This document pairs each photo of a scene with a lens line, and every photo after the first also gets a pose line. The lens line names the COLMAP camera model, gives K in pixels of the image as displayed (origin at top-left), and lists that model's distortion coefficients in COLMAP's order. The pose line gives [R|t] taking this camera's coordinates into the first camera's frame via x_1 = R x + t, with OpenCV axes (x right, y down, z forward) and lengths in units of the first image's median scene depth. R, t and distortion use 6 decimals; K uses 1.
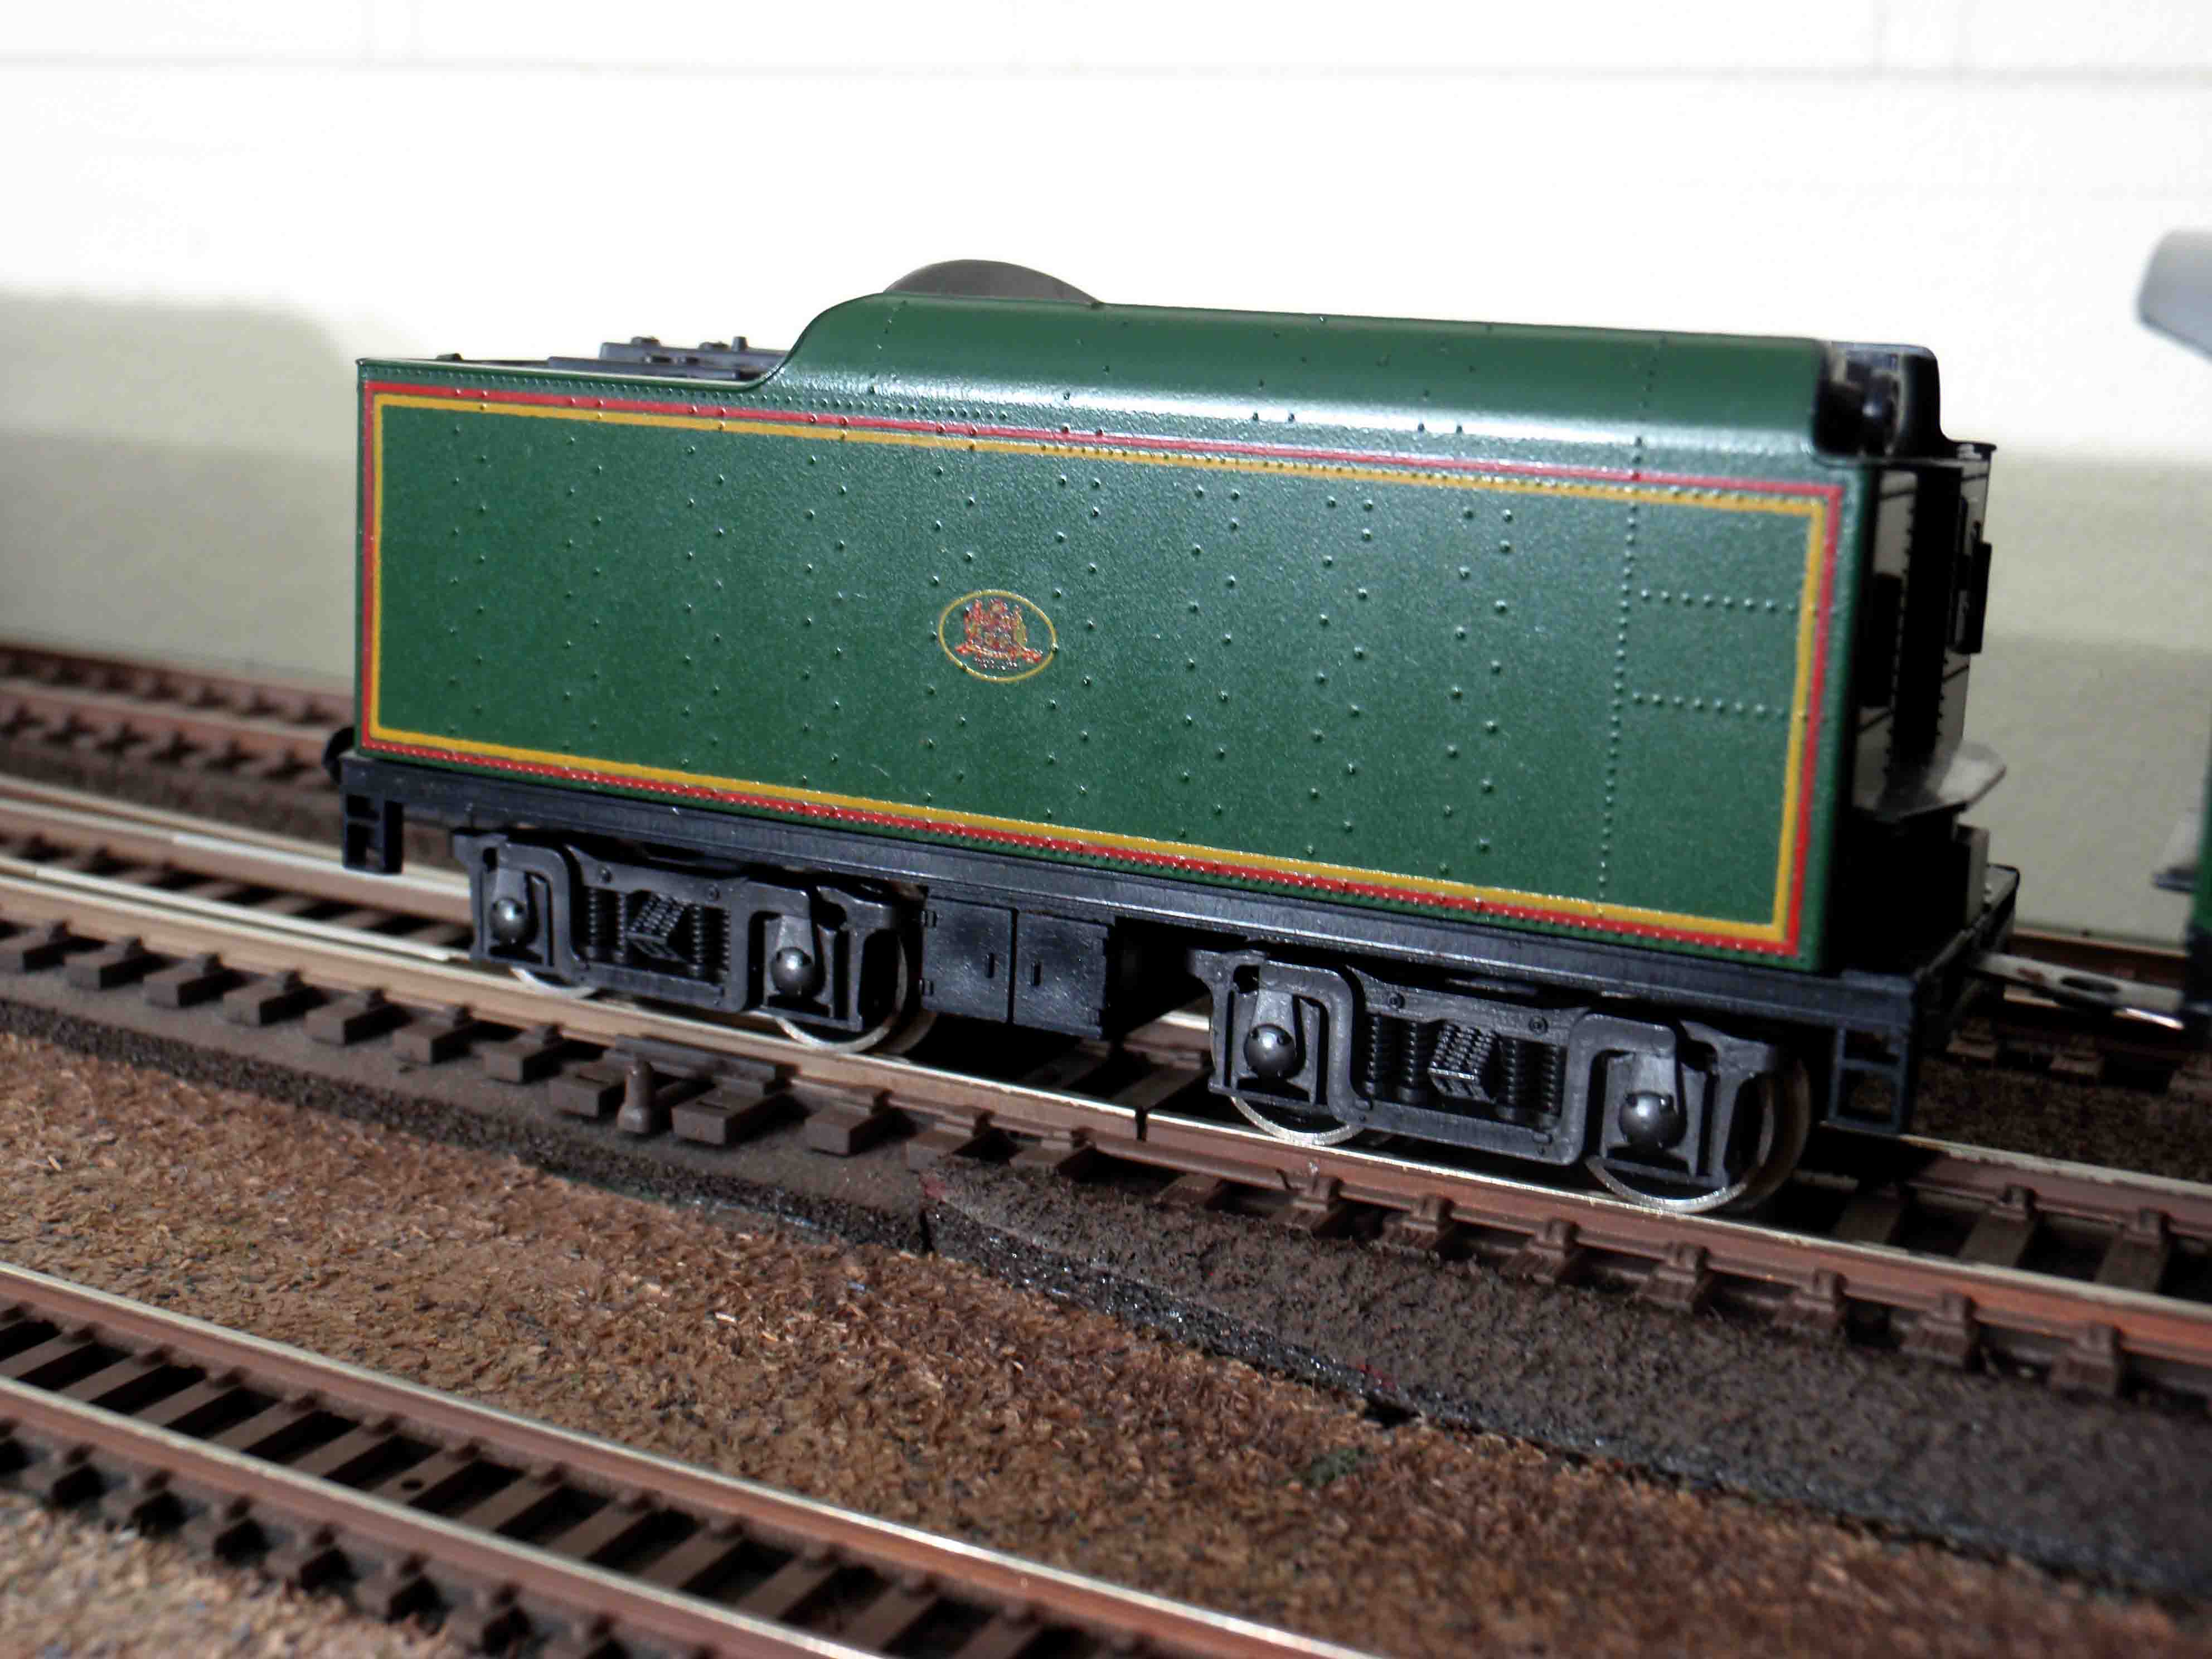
lens RADIAL K [[2602.8, 0, 1106.0], [0, 2602.8, 829.5], [0, 0, 1]] dist [-0.014609, -0.016242]
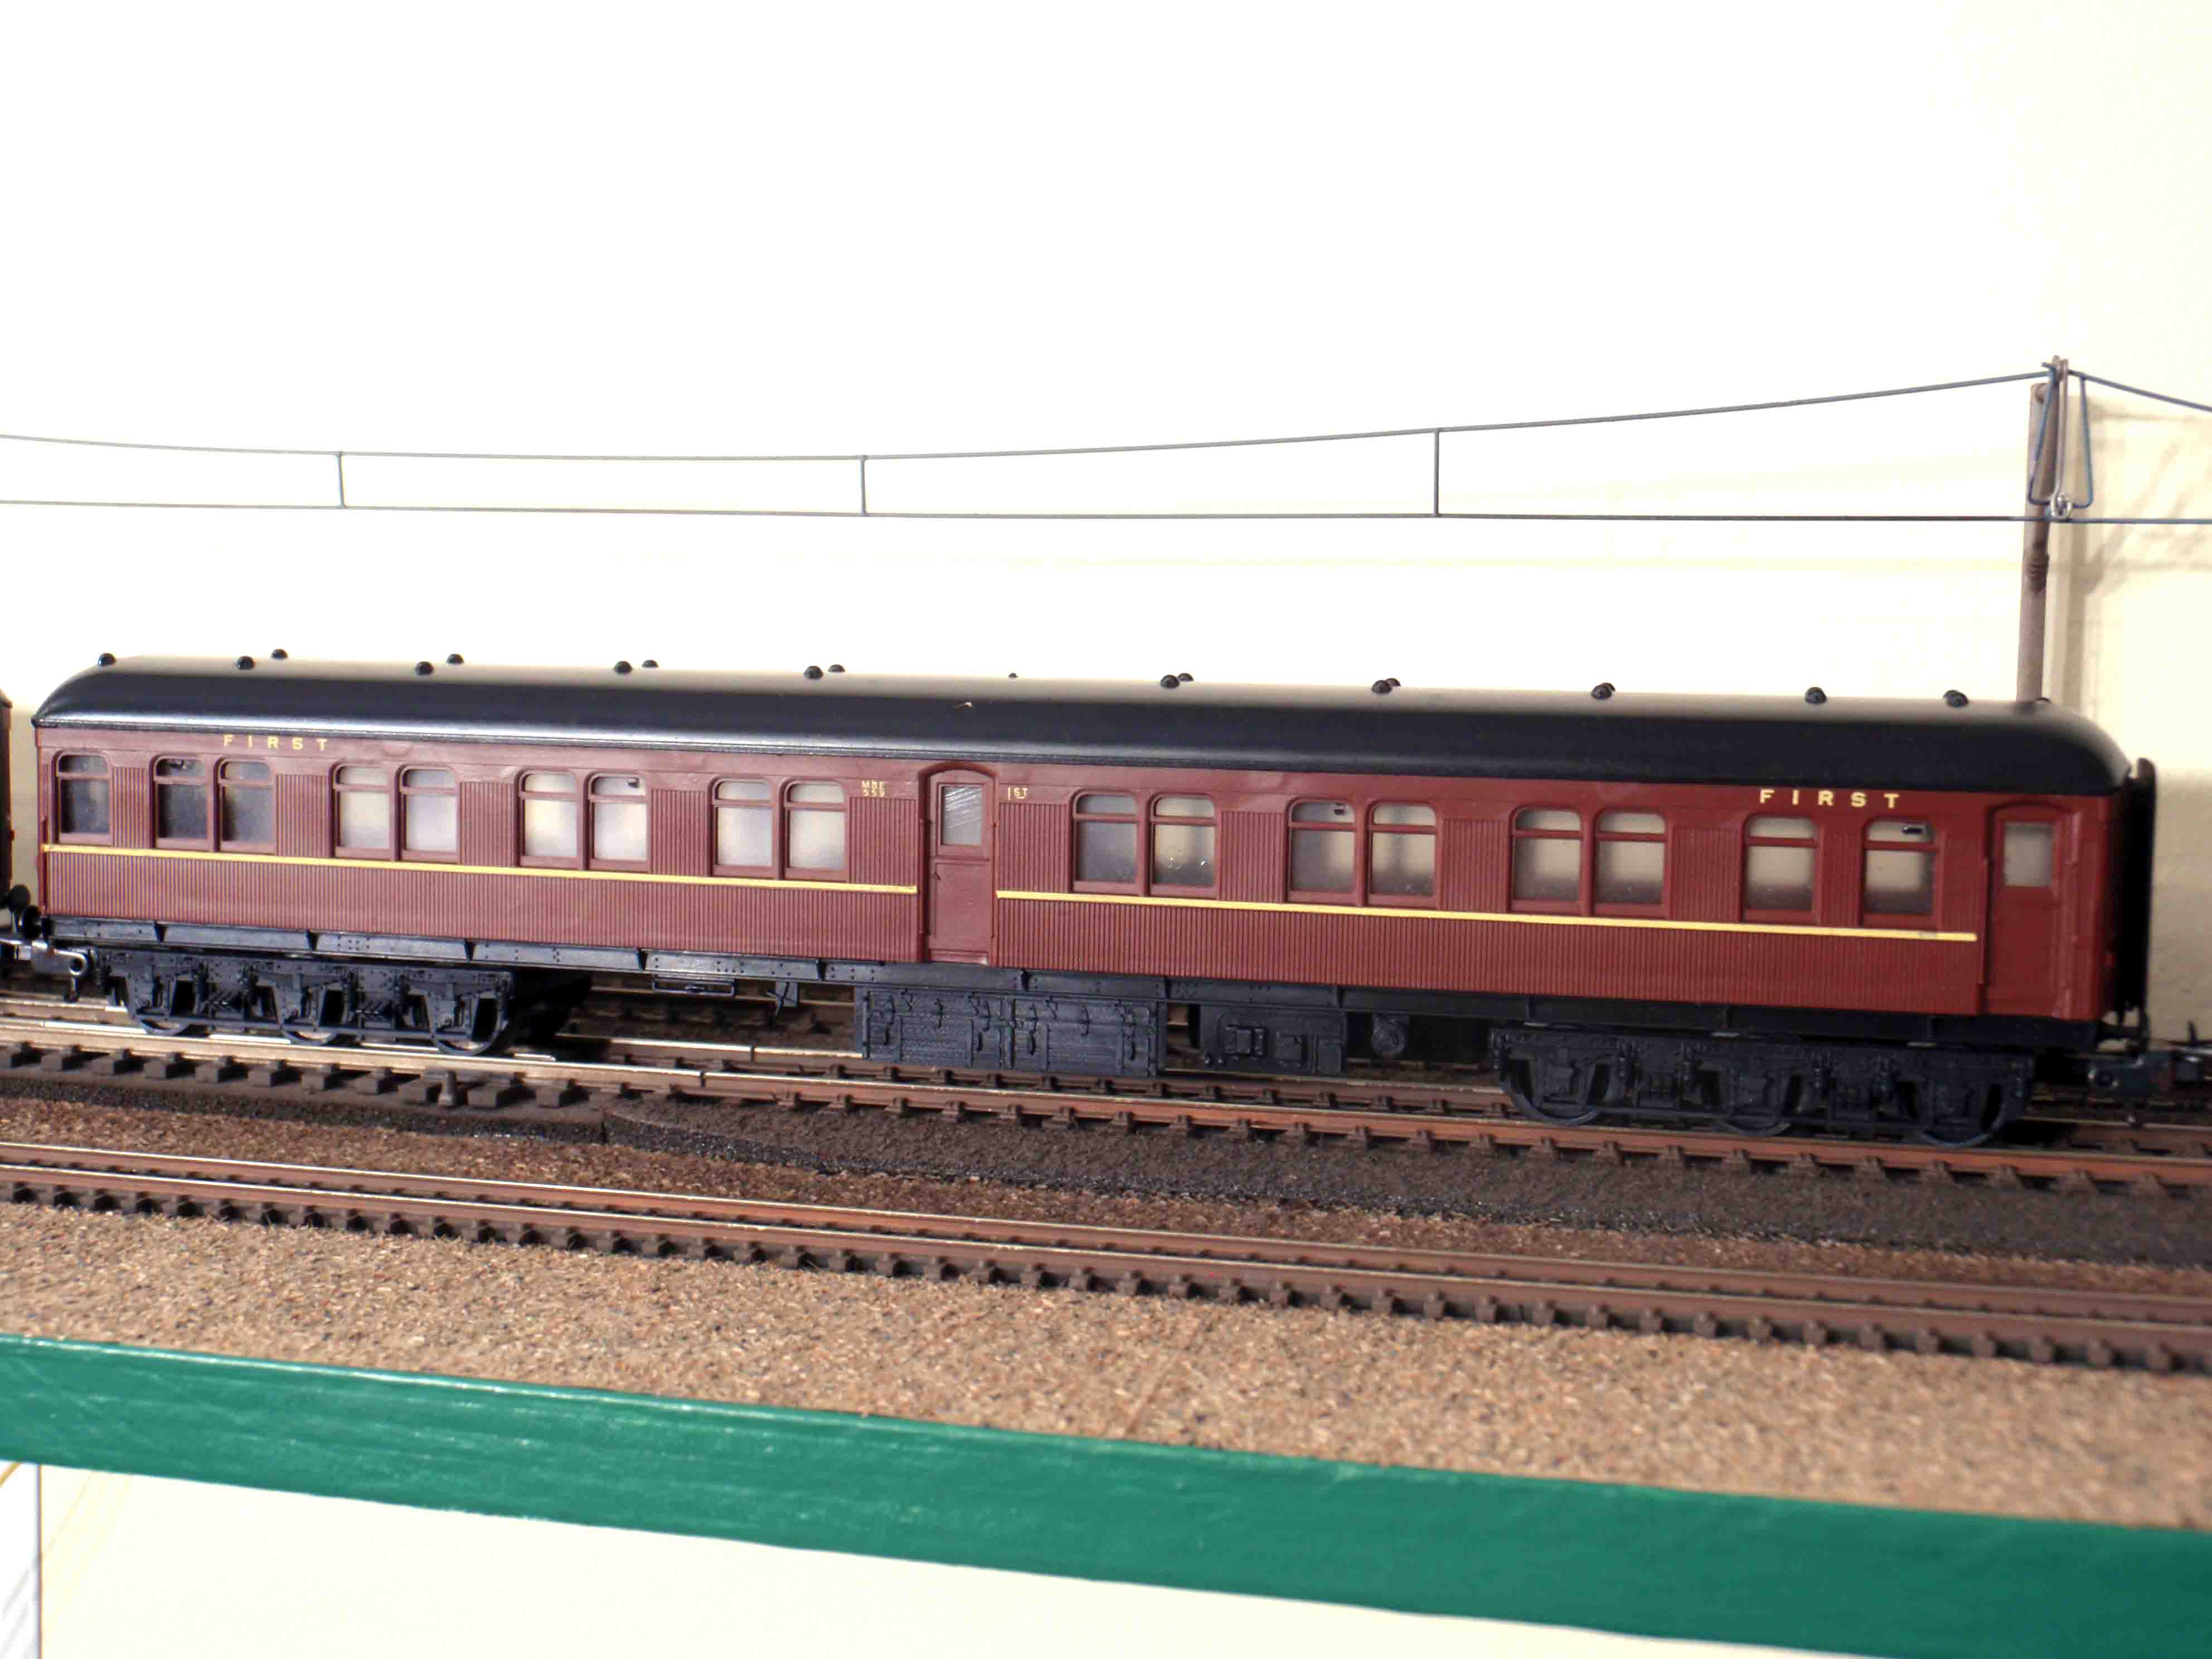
lens RADIAL K [[2602.8, 0, 1106.0], [0, 2602.8, 829.5], [0, 0, 1]] dist [-0.014609, -0.016242]
pose [[0.968768, -0.036449, 0.245275, -0.201861], [0.067553, 0.990519, -0.119620, 0.209408], [-0.238590, 0.132454, 0.962045, -1.277419]]
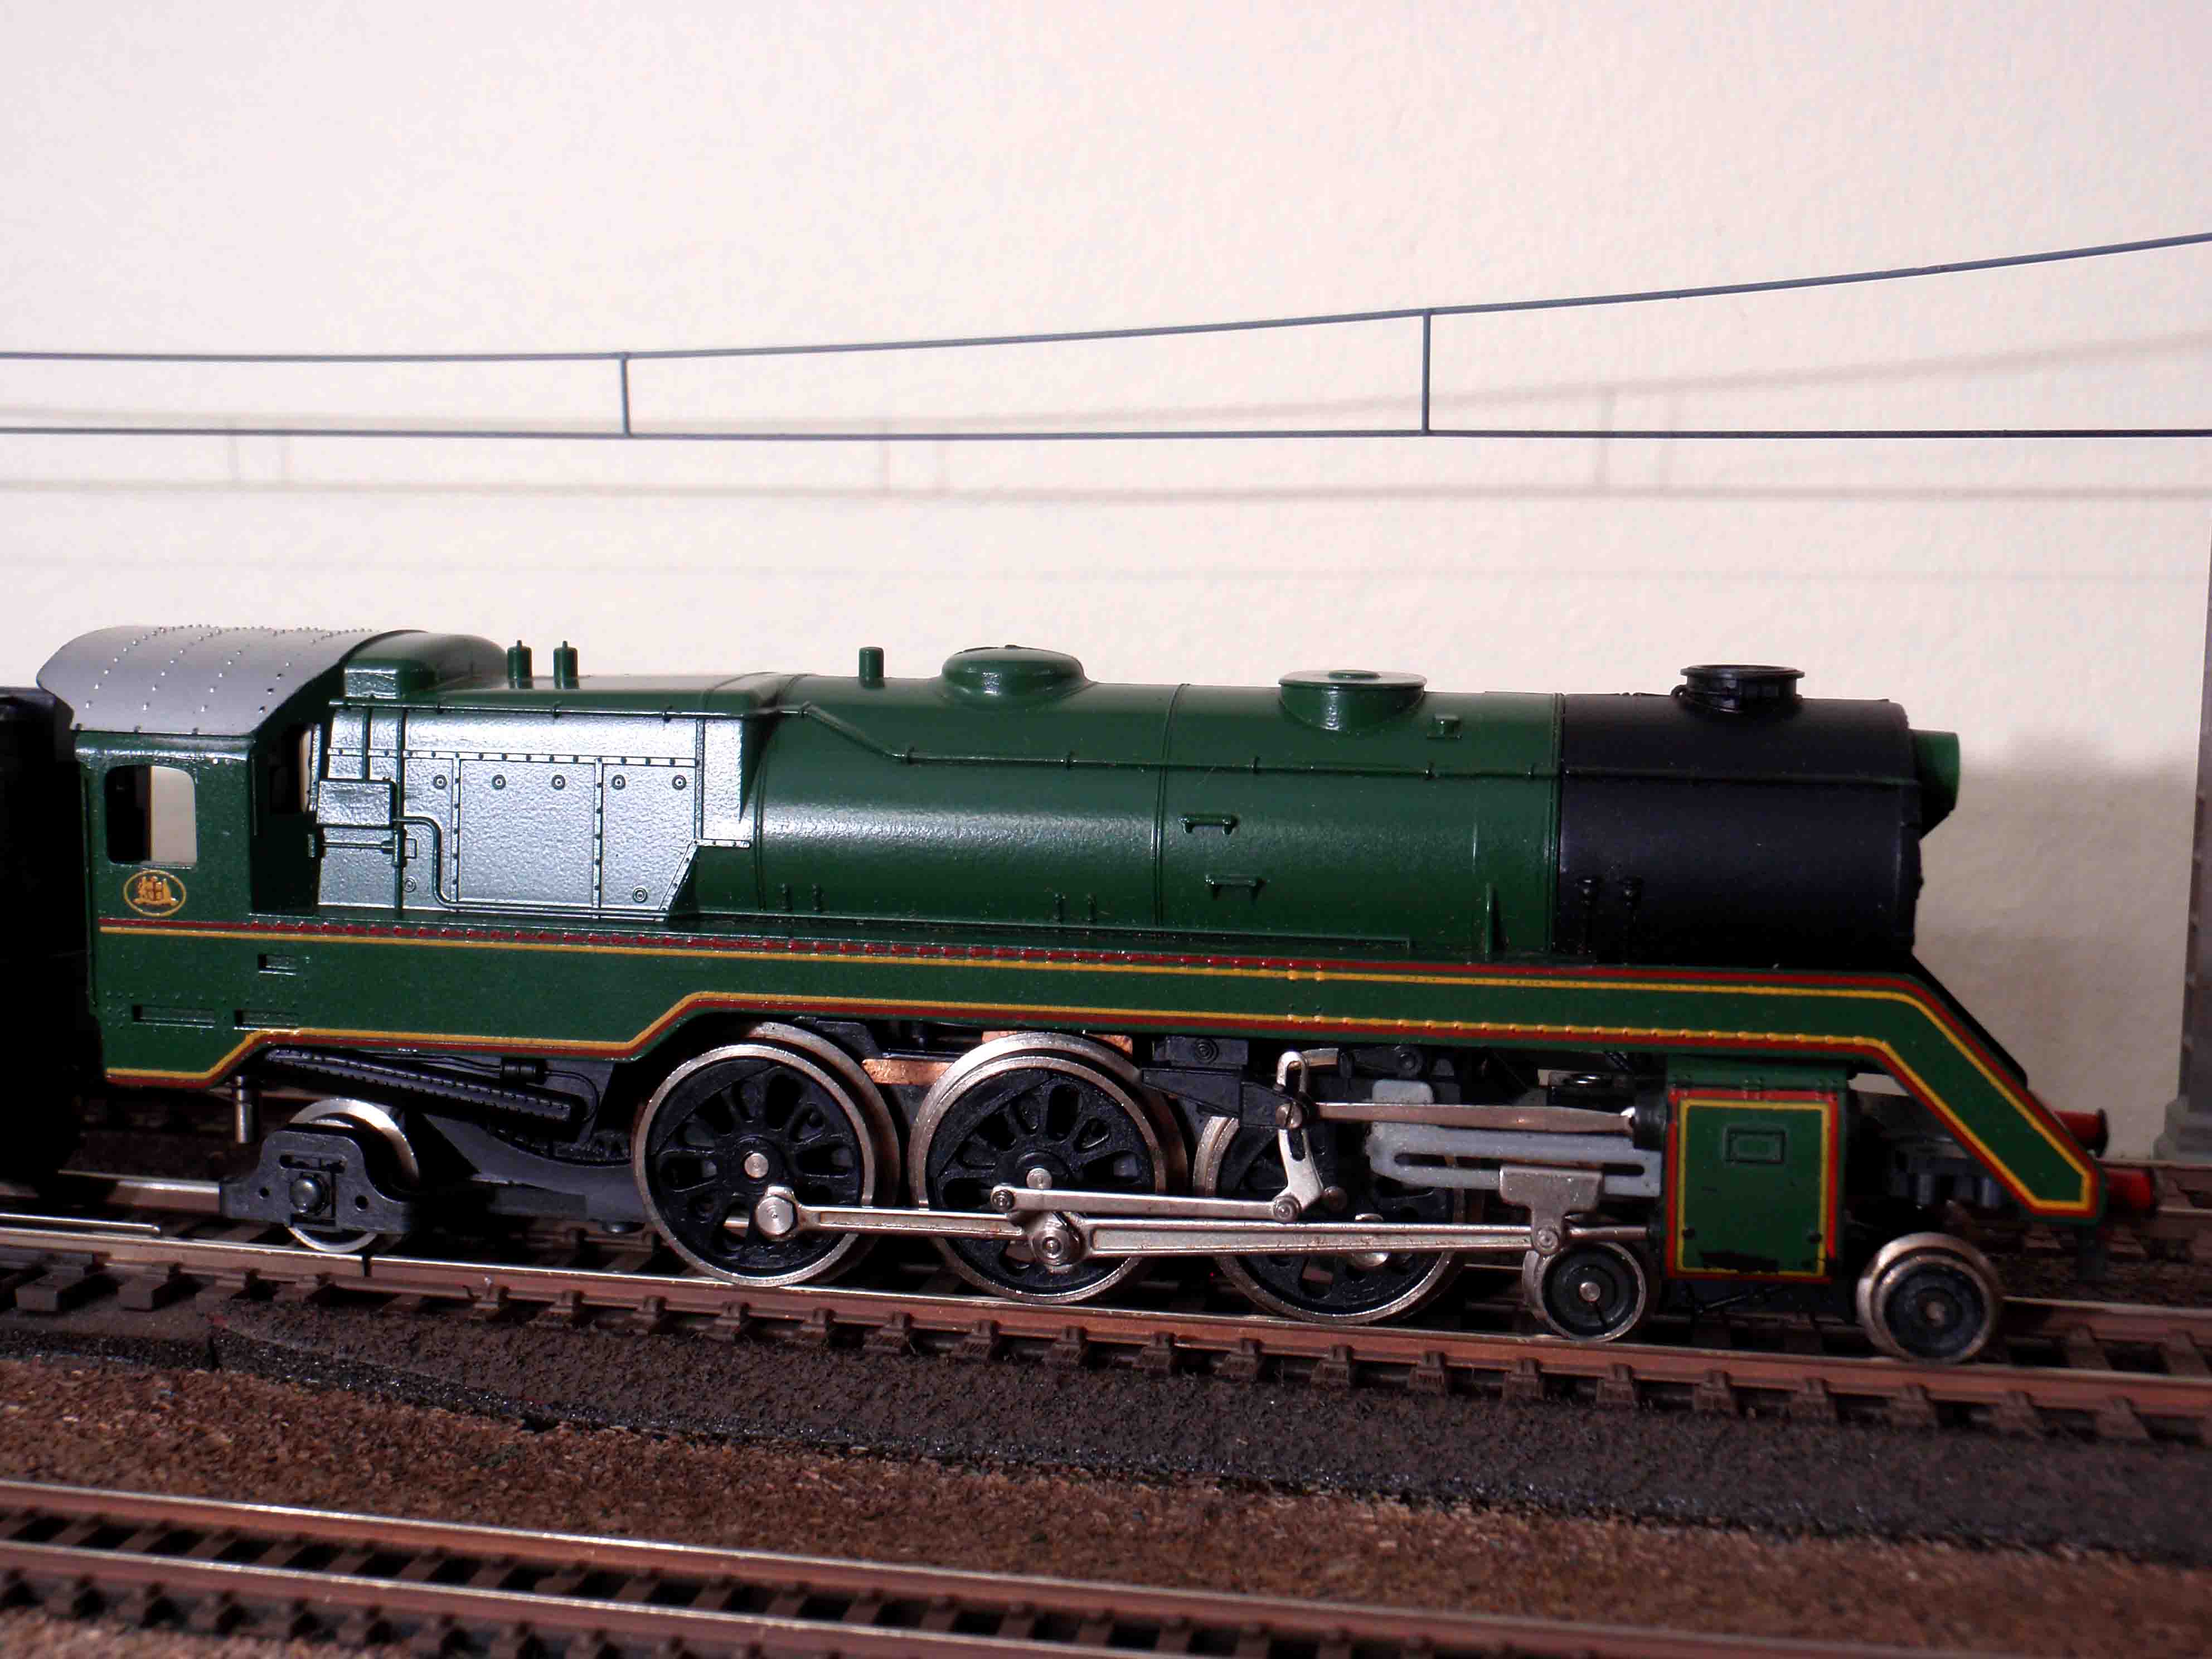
lens RADIAL K [[2577.0, 0, 1039.2], [0, 2577.0, 885.2], [0, 0, 1]] dist [-0.001994, 0.022867]
pose [[0.965278, -0.052419, 0.255910, 0.021060], [0.074539, 0.994201, -0.077513, 0.047260], [-0.250363, 0.093897, 0.963588, -0.542755]]
